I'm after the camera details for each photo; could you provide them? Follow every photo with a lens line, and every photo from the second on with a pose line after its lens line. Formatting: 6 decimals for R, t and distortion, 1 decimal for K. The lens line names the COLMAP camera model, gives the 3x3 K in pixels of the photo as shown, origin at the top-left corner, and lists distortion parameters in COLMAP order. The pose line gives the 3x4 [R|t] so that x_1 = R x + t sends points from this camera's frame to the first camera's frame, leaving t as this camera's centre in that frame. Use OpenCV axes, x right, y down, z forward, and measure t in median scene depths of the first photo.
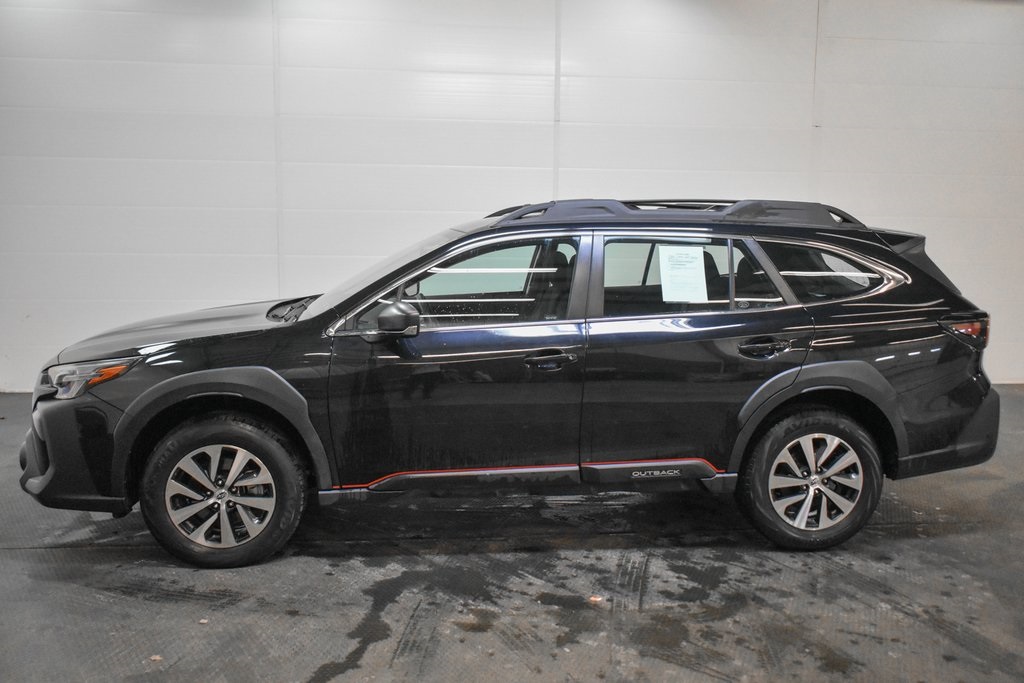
lens RADIAL K [[795.5, 0, 506.3], [0, 795.5, 332.7], [0, 0, 1]] dist [-0.011465, 0.005312]
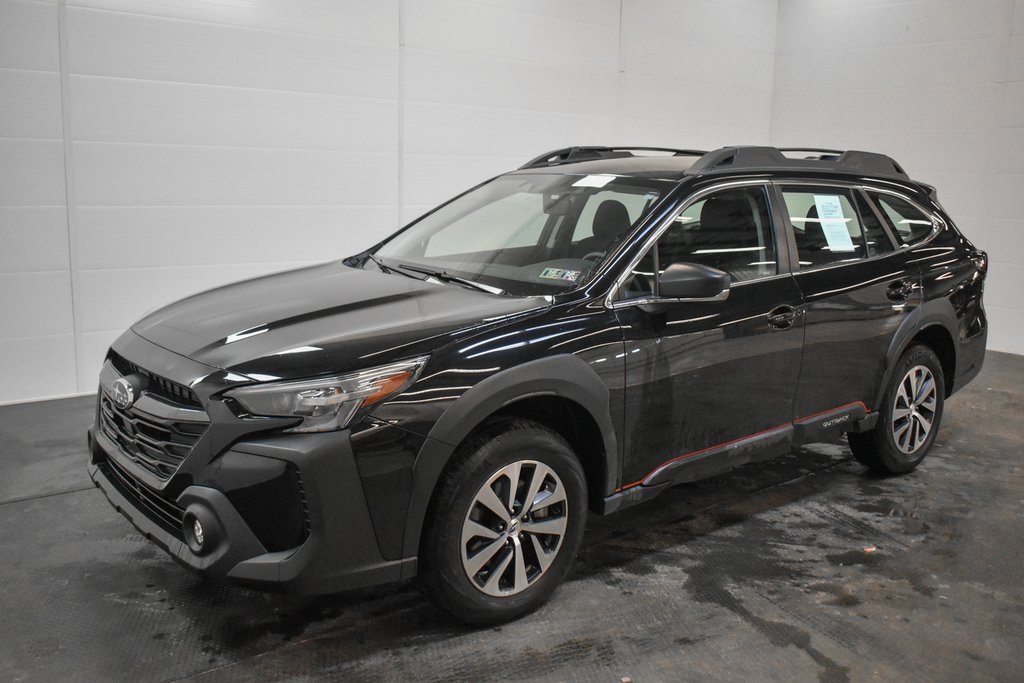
lens RADIAL K [[882.2, 0, 511.9], [0, 882.2, 318.7], [0, 0, 1]] dist [0.000294, -0.005143]
pose [[0.848865, -0.080120, 0.522503, -0.789022], [0.059359, 0.996643, 0.056388, -0.044146], [-0.525267, -0.016851, 0.850771, 0.277167]]
